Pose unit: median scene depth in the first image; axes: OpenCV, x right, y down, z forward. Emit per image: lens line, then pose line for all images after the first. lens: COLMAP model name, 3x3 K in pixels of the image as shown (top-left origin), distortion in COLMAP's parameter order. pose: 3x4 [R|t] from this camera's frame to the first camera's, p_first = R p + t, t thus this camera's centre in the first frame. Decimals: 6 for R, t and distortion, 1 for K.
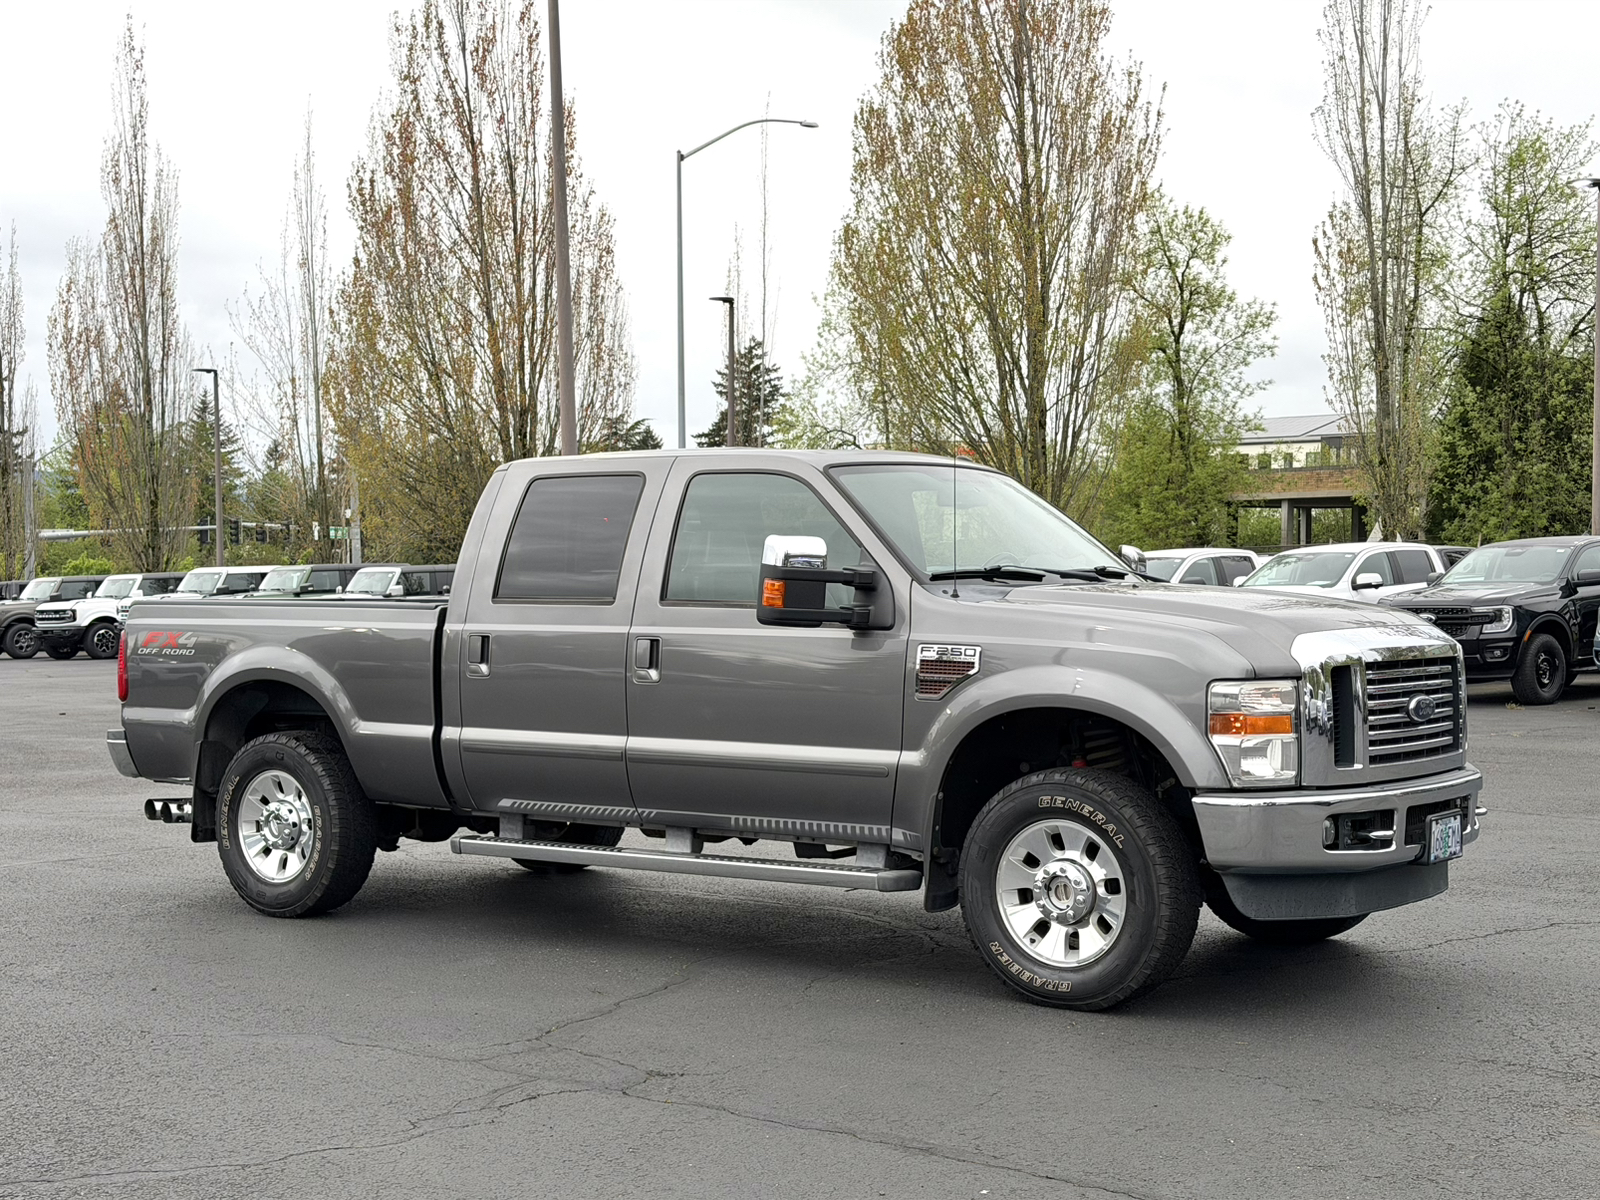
lens RADIAL K [[2203.0, 0, 800.0], [0, 2203.0, 600.0], [0, 0, 1]] dist [0.184772, -0.304252]
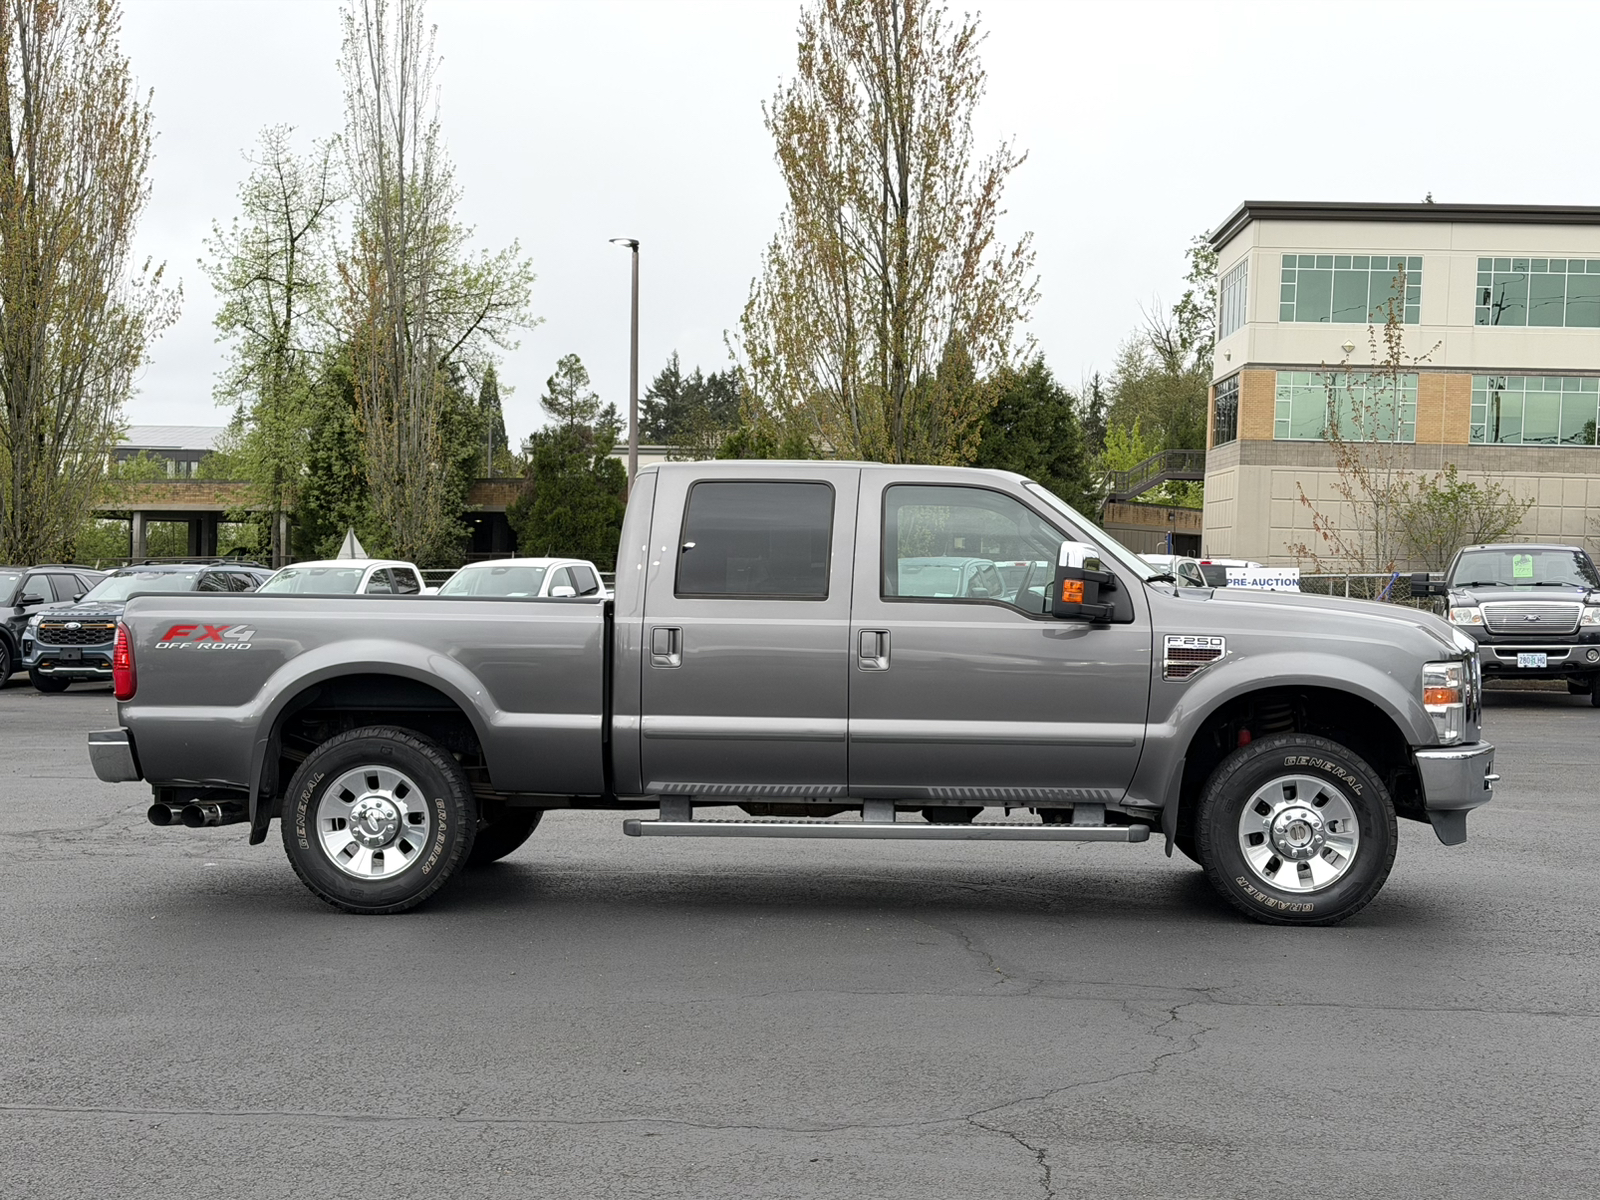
lens RADIAL K [[2203.0, 0, 800.0], [0, 2203.0, 600.0], [0, 0, 1]] dist [0.184772, -0.304252]
pose [[0.844267, 0.011691, 0.535795, -0.645255], [-0.007877, 0.999925, -0.009407, 0.011597], [-0.535864, 0.003721, 0.844296, 0.072498]]
